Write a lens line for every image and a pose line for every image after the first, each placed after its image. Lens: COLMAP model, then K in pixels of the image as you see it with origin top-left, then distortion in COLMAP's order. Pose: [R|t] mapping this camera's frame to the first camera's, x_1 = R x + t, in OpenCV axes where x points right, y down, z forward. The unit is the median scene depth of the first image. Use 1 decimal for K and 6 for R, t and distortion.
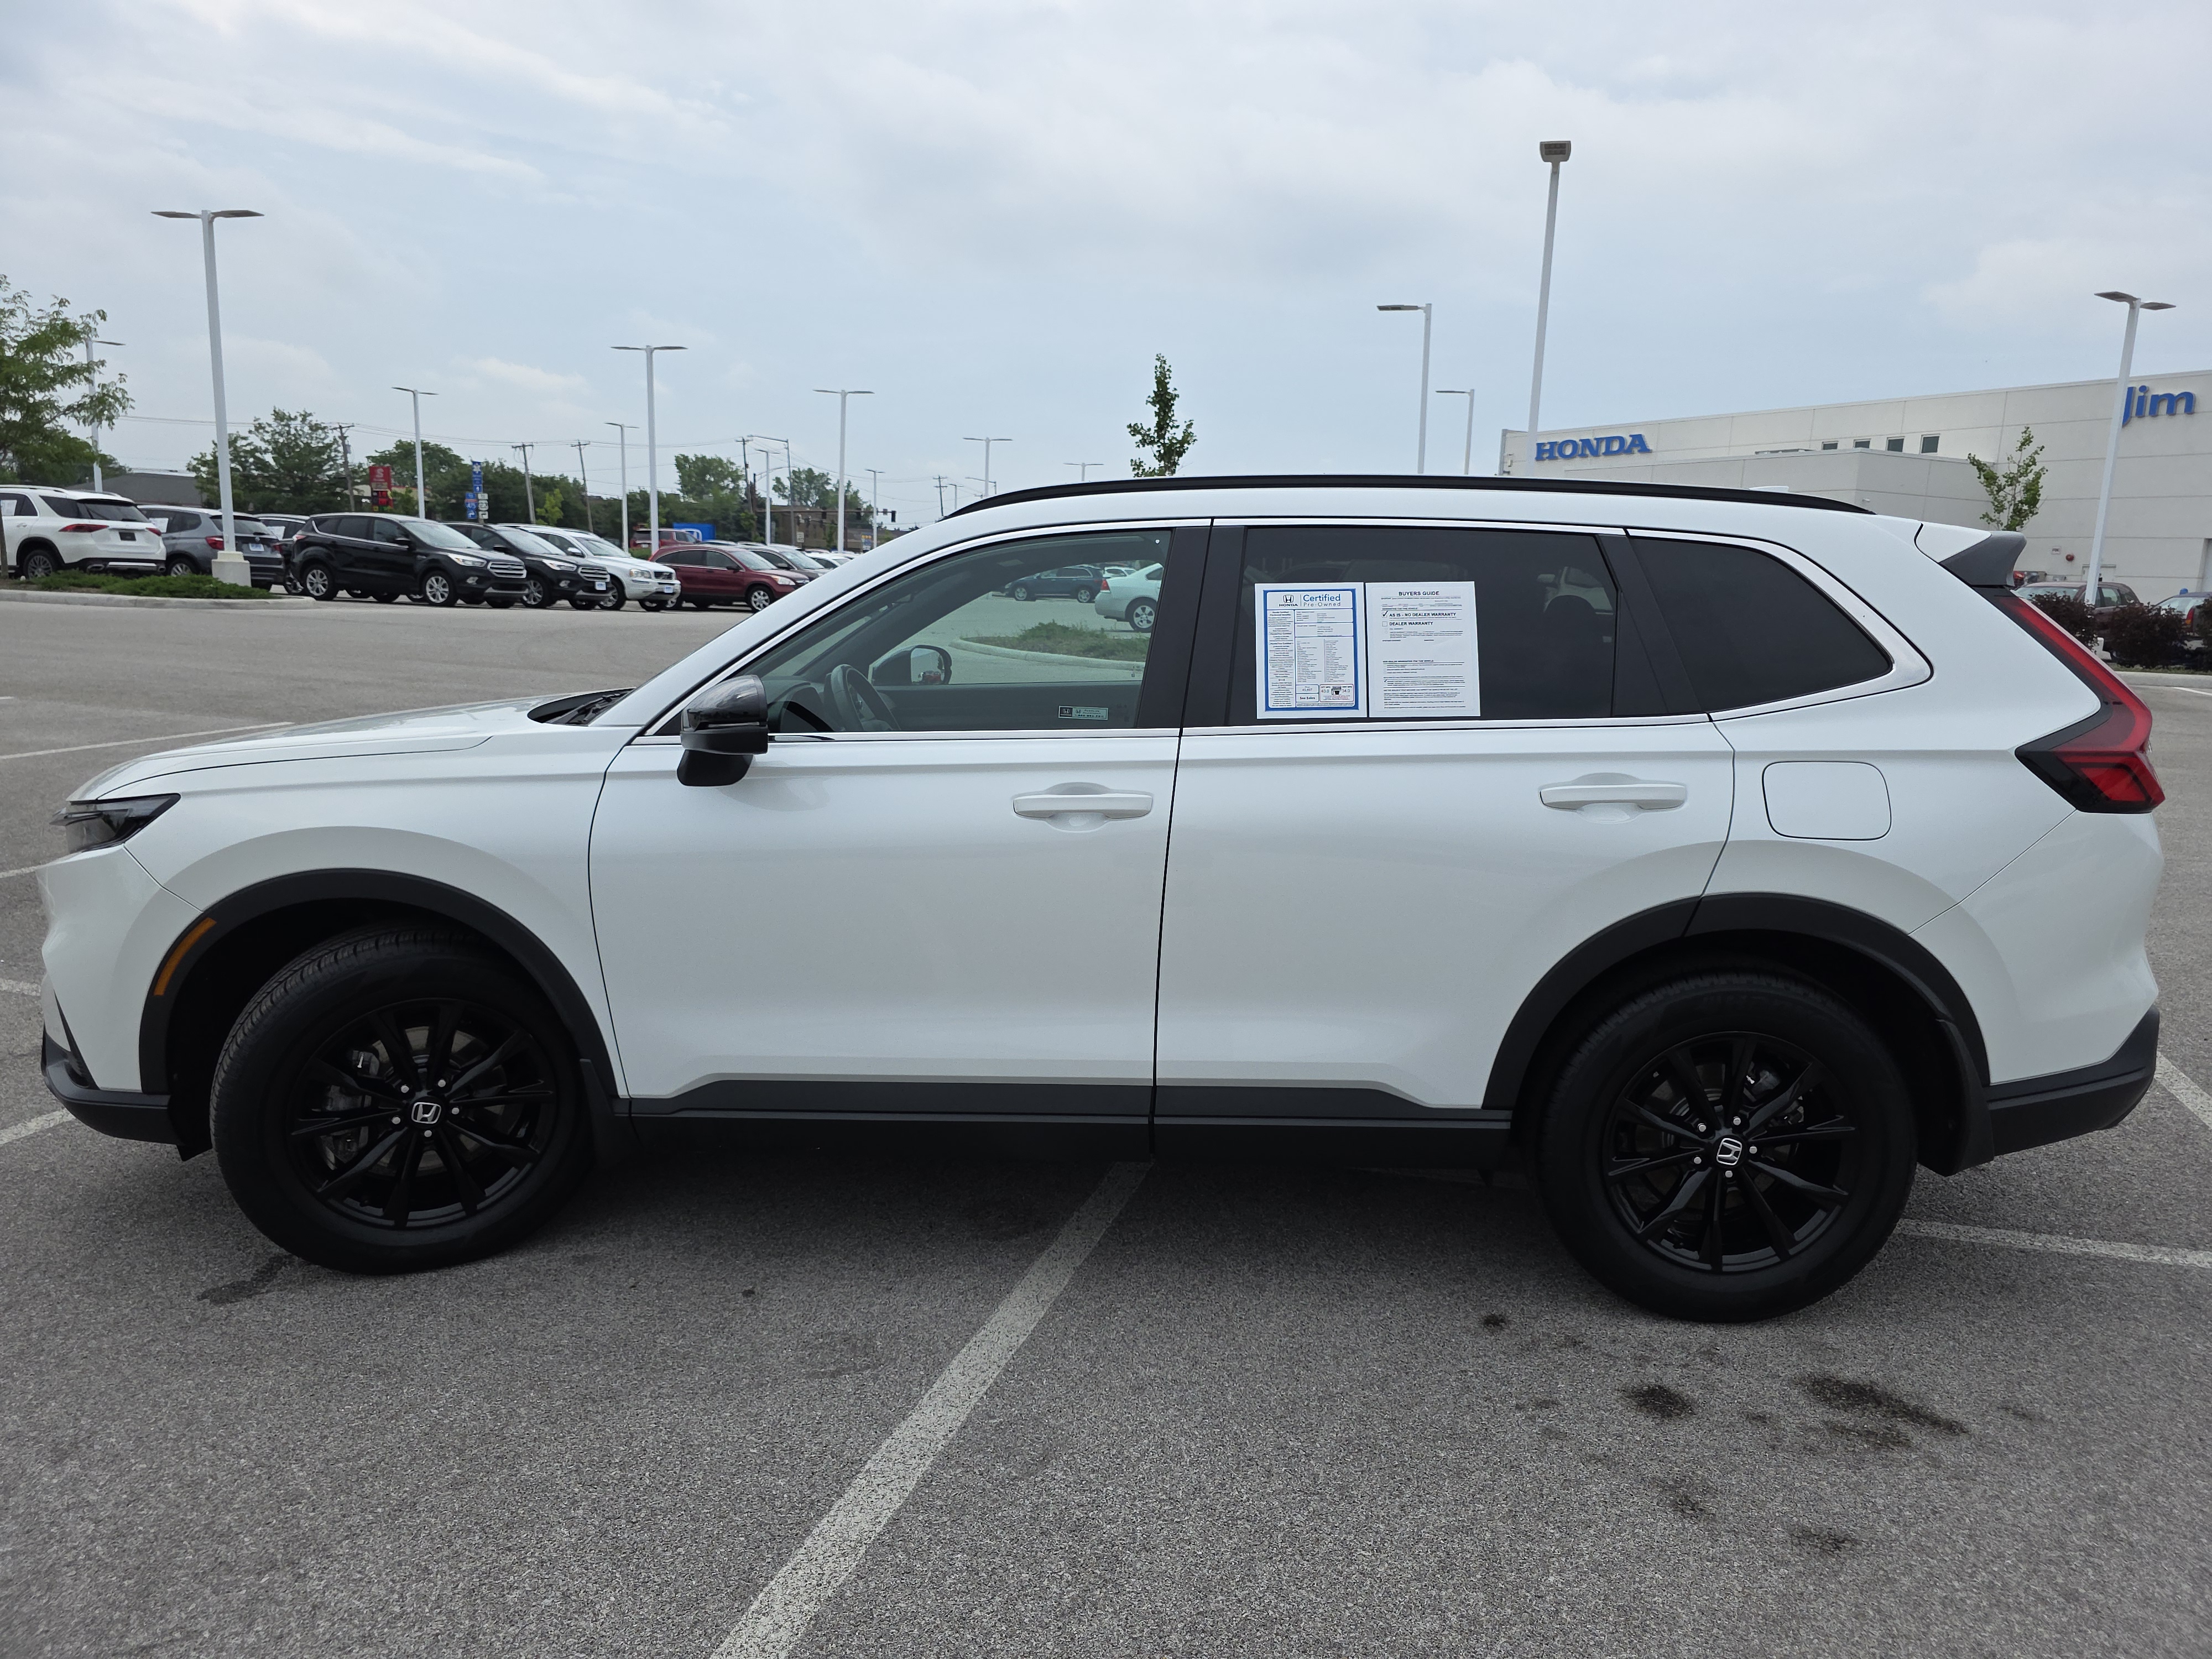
lens RADIAL K [[1520.2, 0, 1122.2], [0, 1520.2, 845.7], [0, 0, 1]] dist [0.050792, -0.045179]
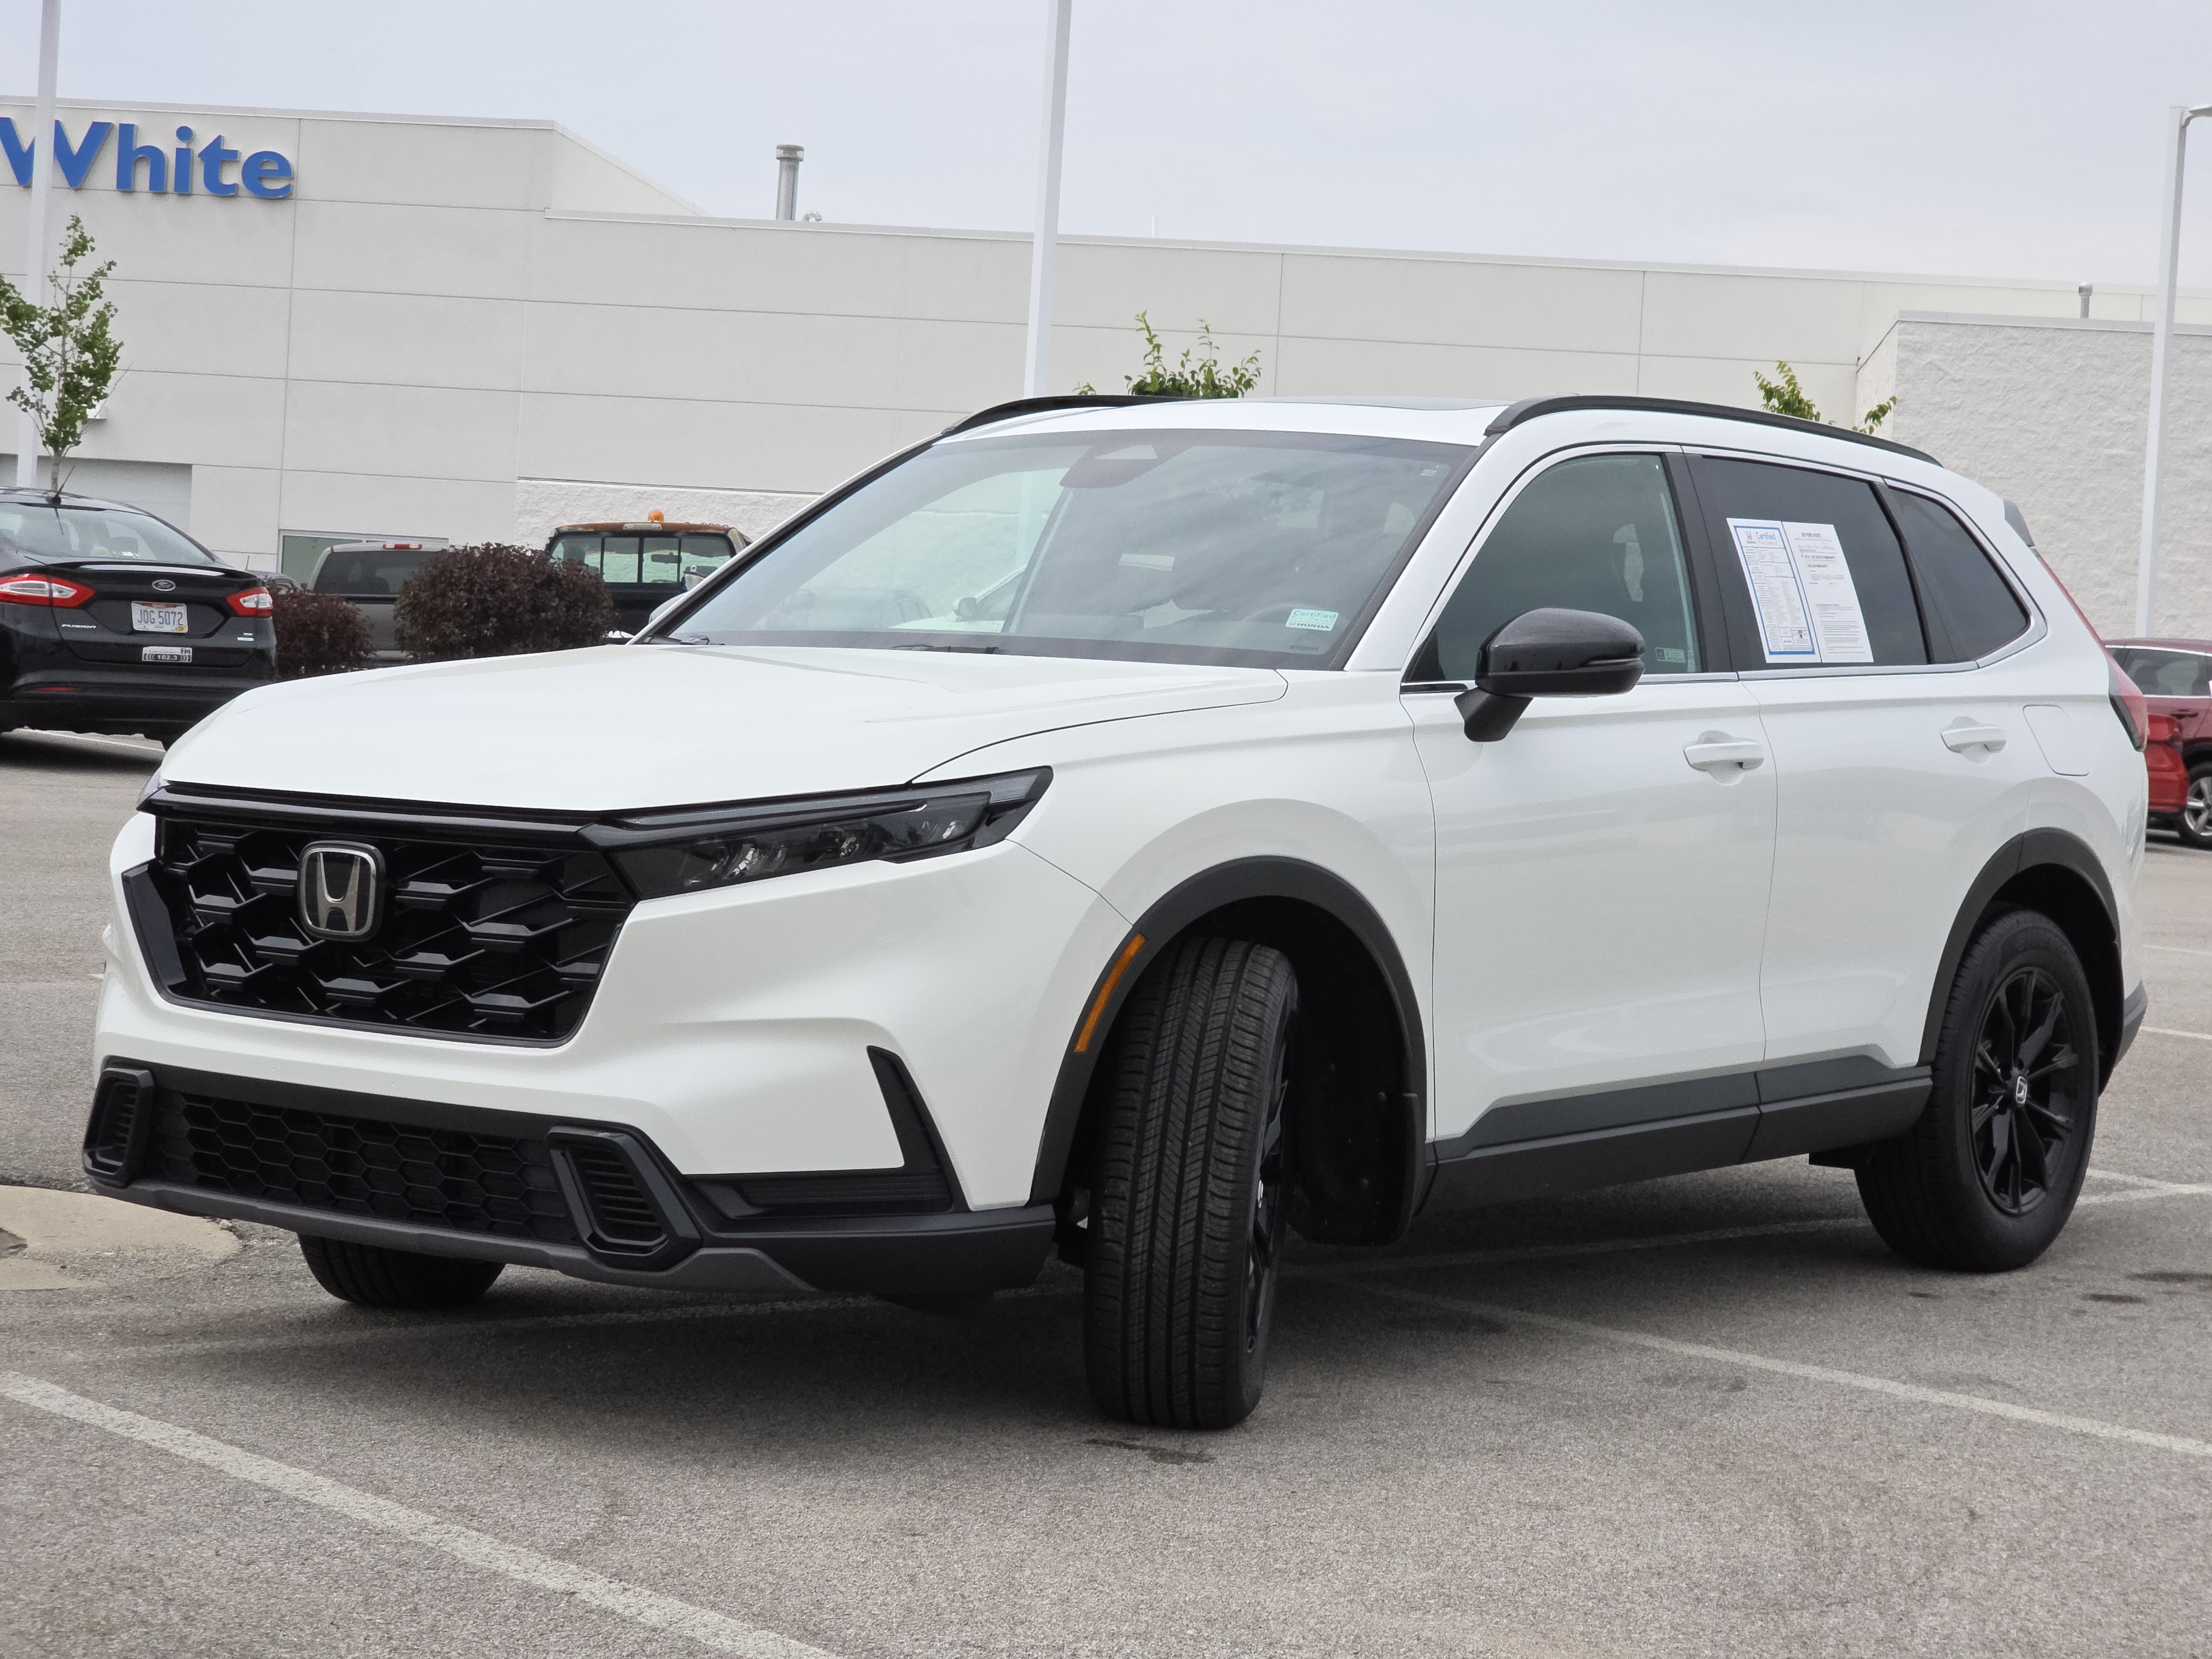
lens RADIAL K [[4365.4, 0, 1141.6], [0, 4365.4, 823.6], [0, 0, 1]] dist [-0.612316, 7.481401]
pose [[0.562324, -0.025907, 0.826511, -2.257255], [0.109083, 0.993098, -0.043087, 0.082866], [-0.819690, 0.114387, 0.561269, -0.142189]]
